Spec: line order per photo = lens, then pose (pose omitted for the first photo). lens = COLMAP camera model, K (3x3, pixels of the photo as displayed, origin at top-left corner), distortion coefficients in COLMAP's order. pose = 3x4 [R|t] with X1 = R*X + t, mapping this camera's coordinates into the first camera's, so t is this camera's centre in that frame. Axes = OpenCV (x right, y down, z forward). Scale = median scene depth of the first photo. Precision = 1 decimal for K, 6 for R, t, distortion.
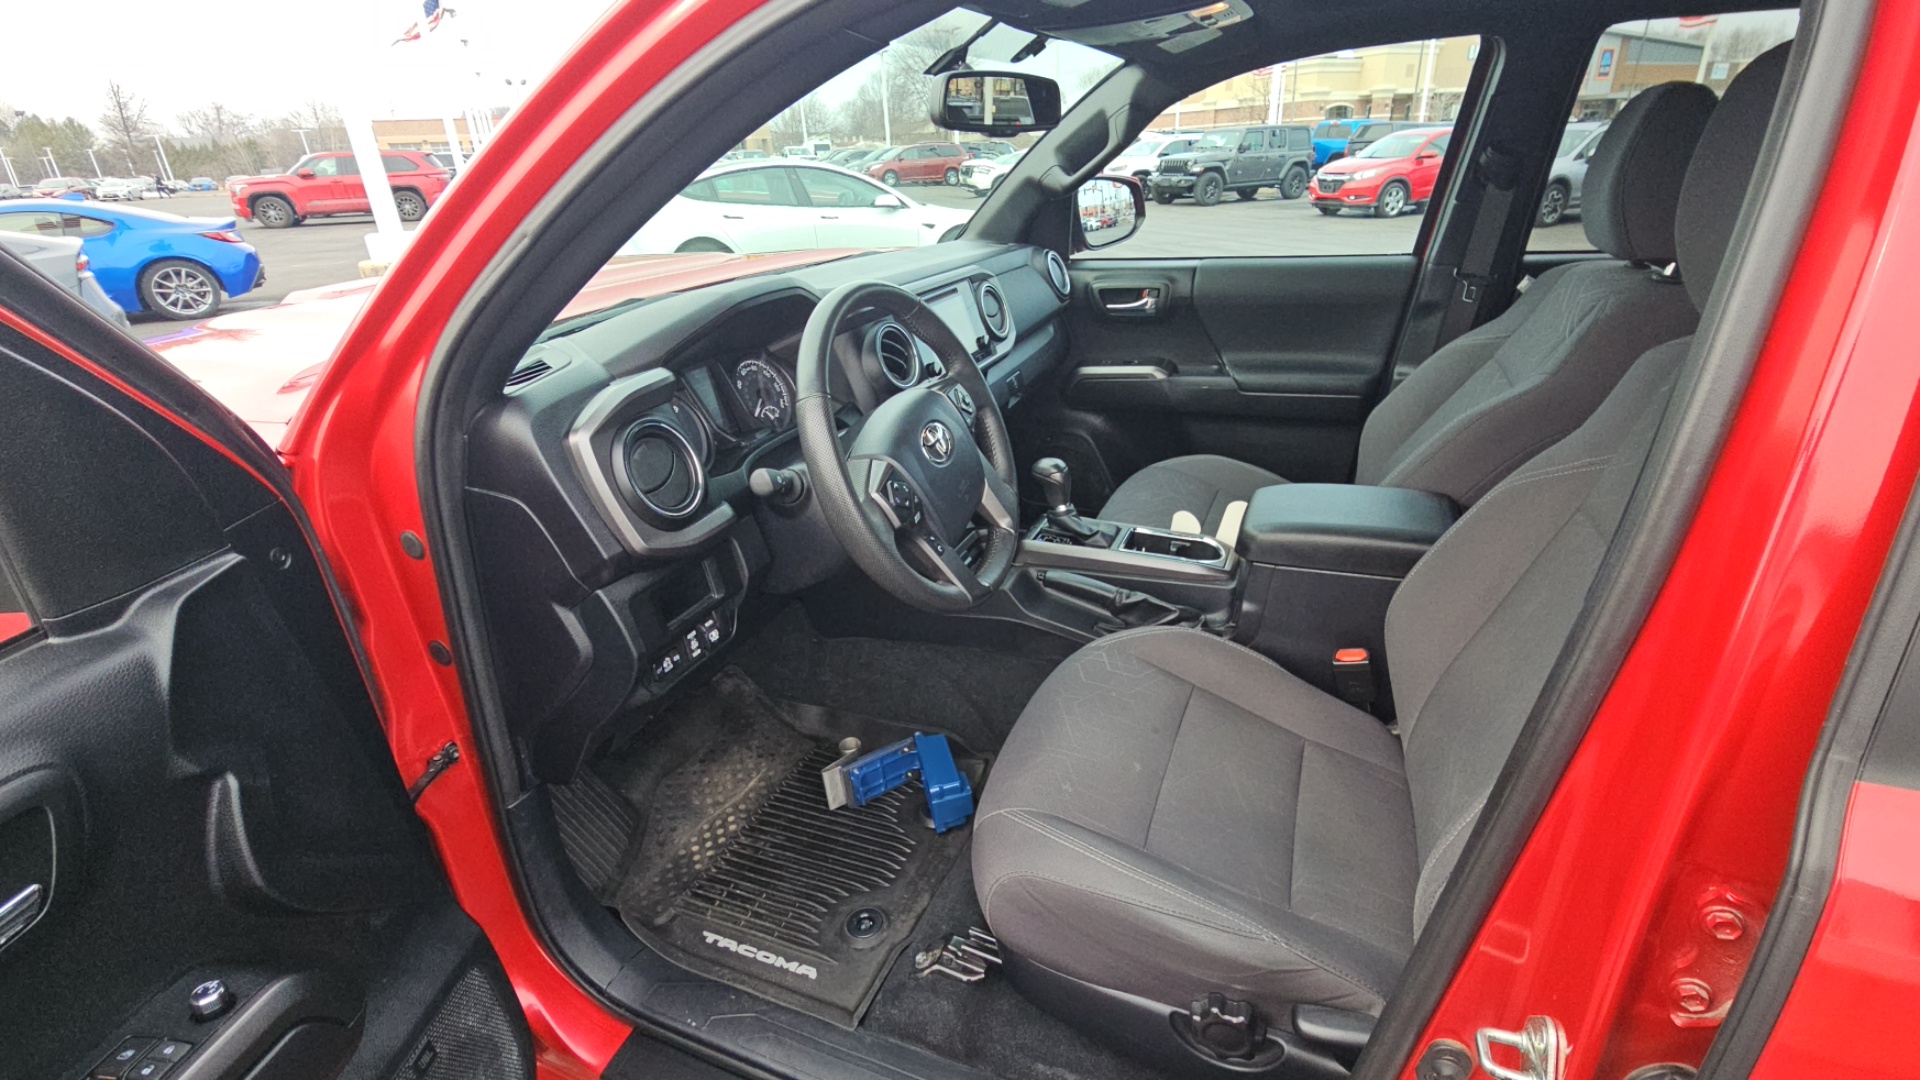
lens RADIAL K [[855.4, 0, 978.9], [0, 855.4, 548.3], [0, 0, 1]] dist [0.008596, -0.005878]
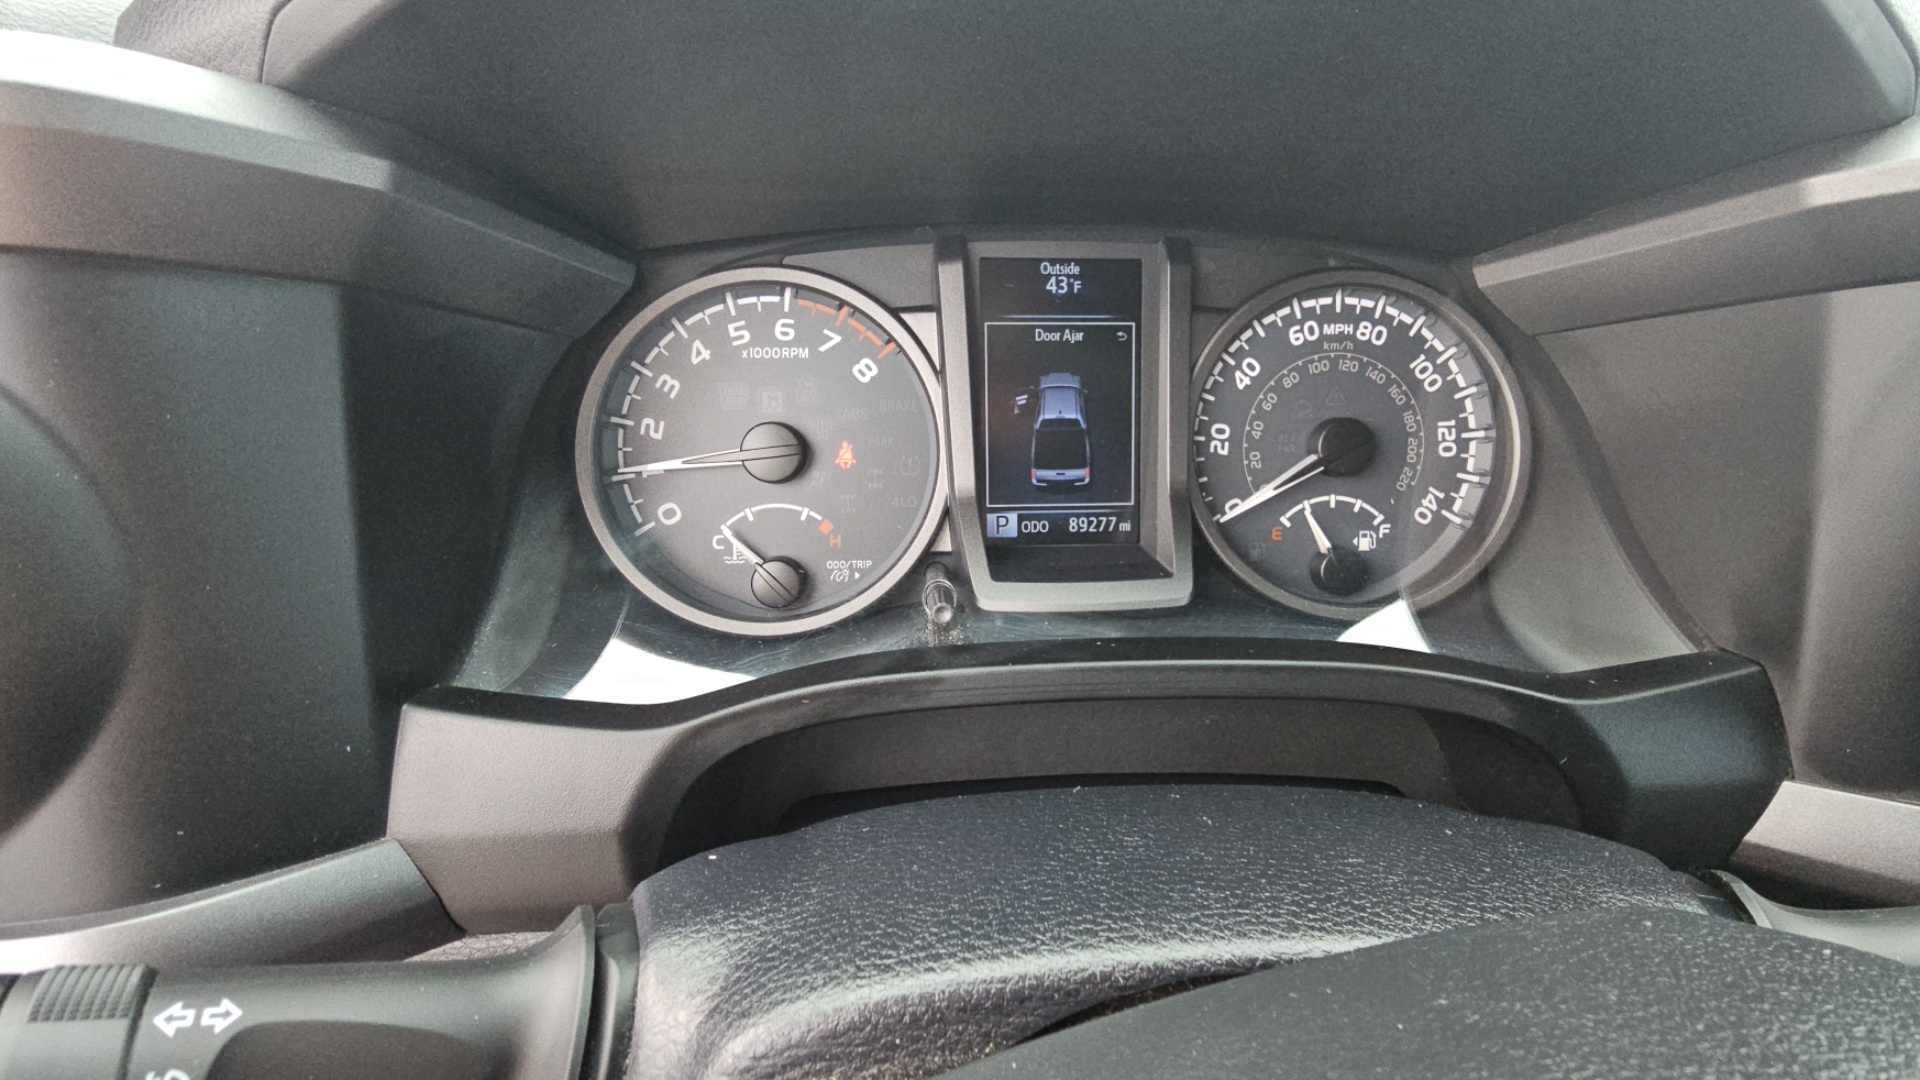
lens RADIAL K [[855.4, 0, 978.9], [0, 855.4, 548.3], [0, 0, 1]] dist [0.008596, -0.005878]
pose [[0.419139, 0.449124, -0.789056, -0.061039], [-0.410044, 0.869037, 0.276837, -0.122689], [0.810053, 0.207515, 0.548408, 0.540849]]
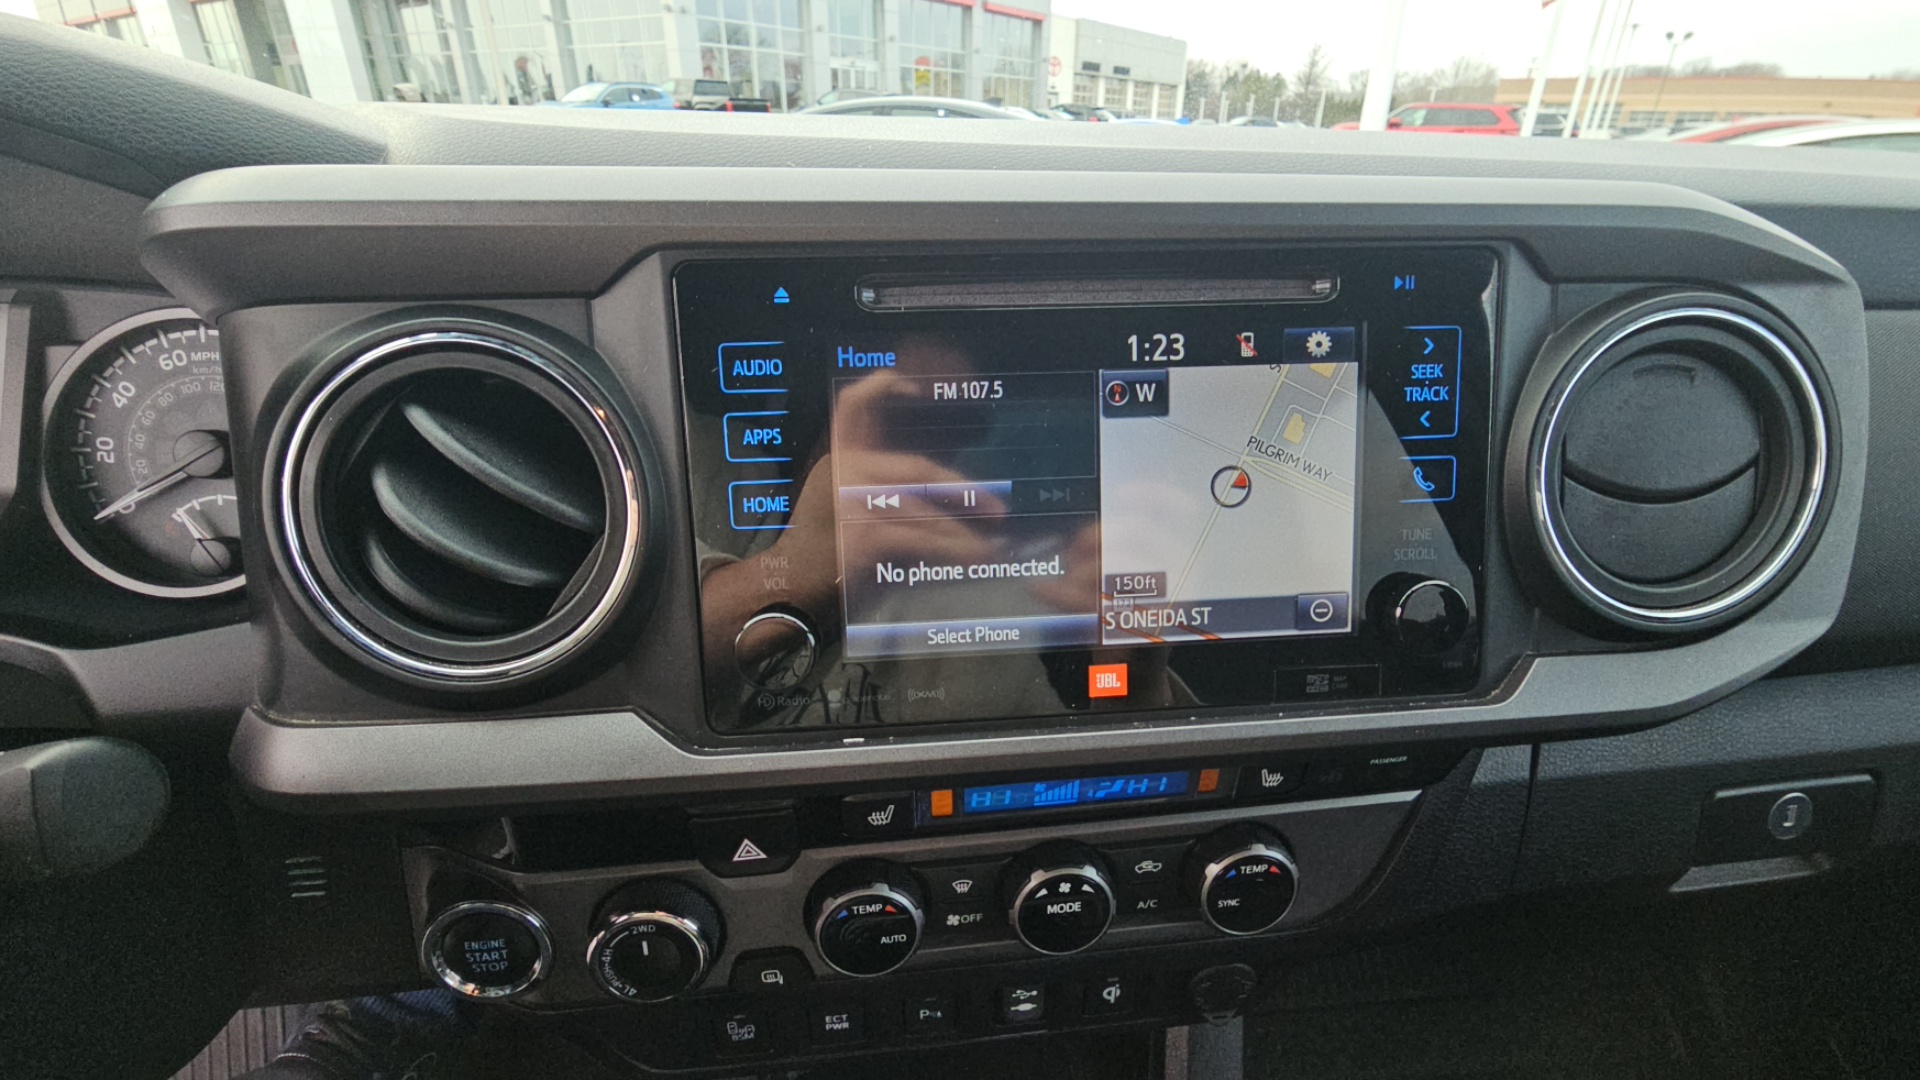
lens RADIAL K [[861.0, 0, 975.8], [0, 861.0, 543.3], [0, 0, 1]] dist [0.008009, -0.008610]
pose [[0.485409, 0.422693, -0.765317, 0.077119], [-0.400503, 0.885618, 0.235114, -0.222641], [0.777159, 0.192386, 0.599176, 0.707135]]
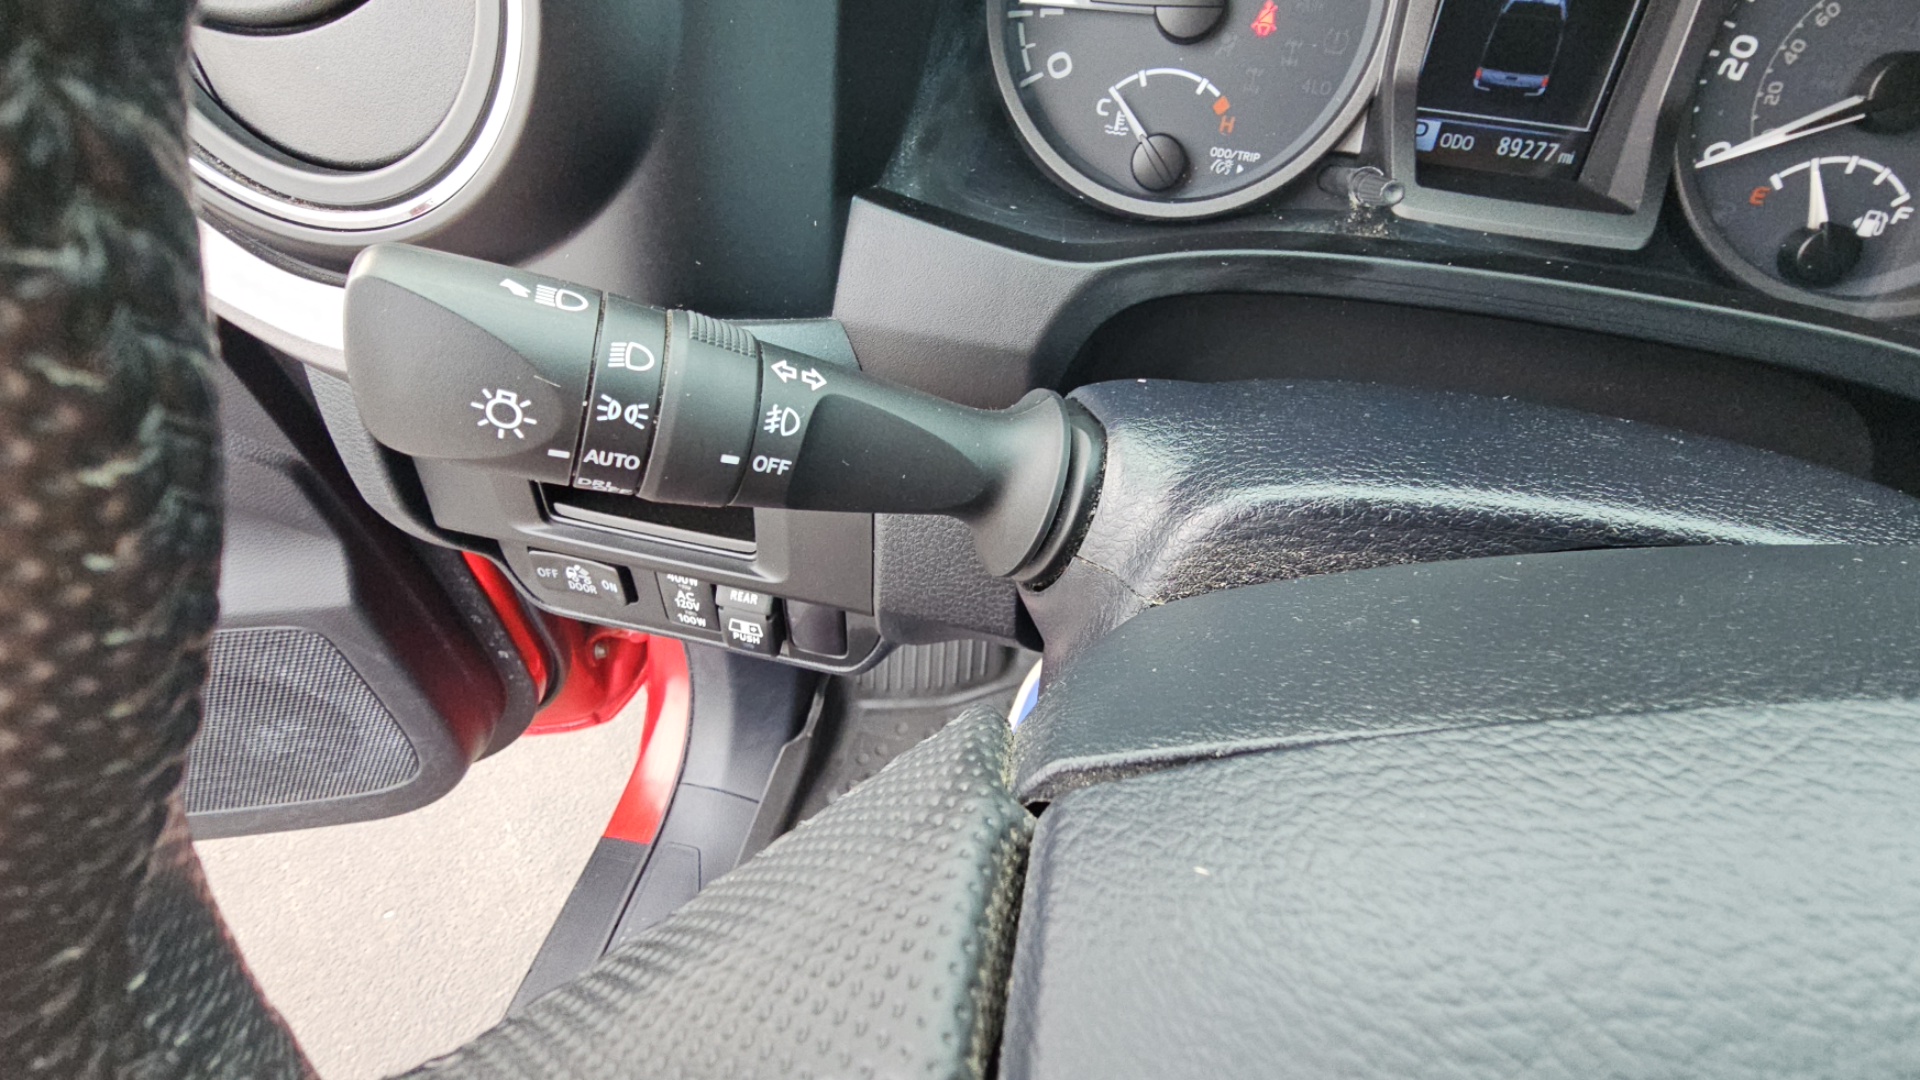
lens RADIAL K [[861.0, 0, 975.8], [0, 861.0, 543.3], [0, 0, 1]] dist [0.008009, -0.008610]
pose [[0.148723, 0.753721, -0.640146, -0.057121], [-0.463318, 0.625006, 0.628254, -0.096069], [0.873623, 0.203155, 0.442165, 0.518022]]
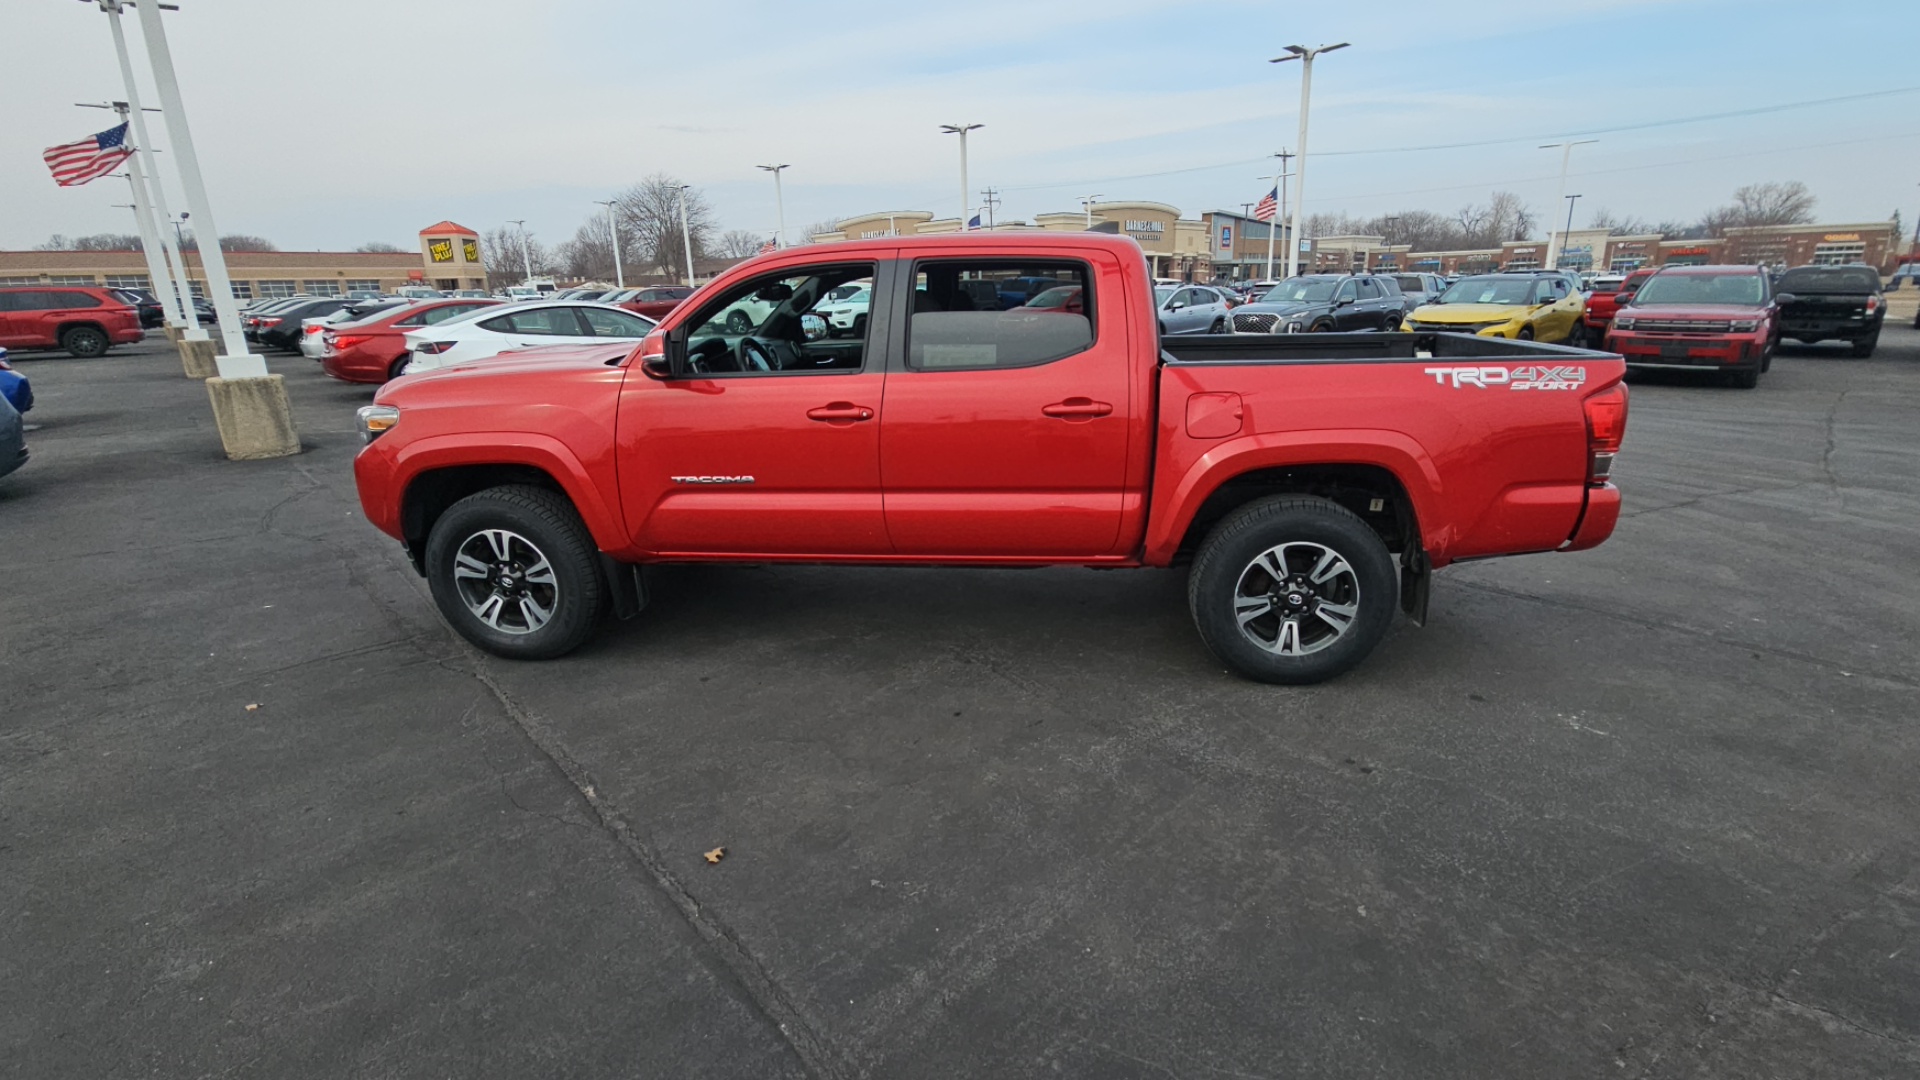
lens RADIAL K [[880.3, 0, 970.1], [0, 880.3, 539.3], [0, 0, 1]] dist [0.018250, -0.013863]
pose [[0.961369, -0.058941, 0.268878, -0.186393], [0.102277, 0.983362, -0.150127, 0.753843], [-0.255556, 0.171828, 0.951402, -1.692352]]
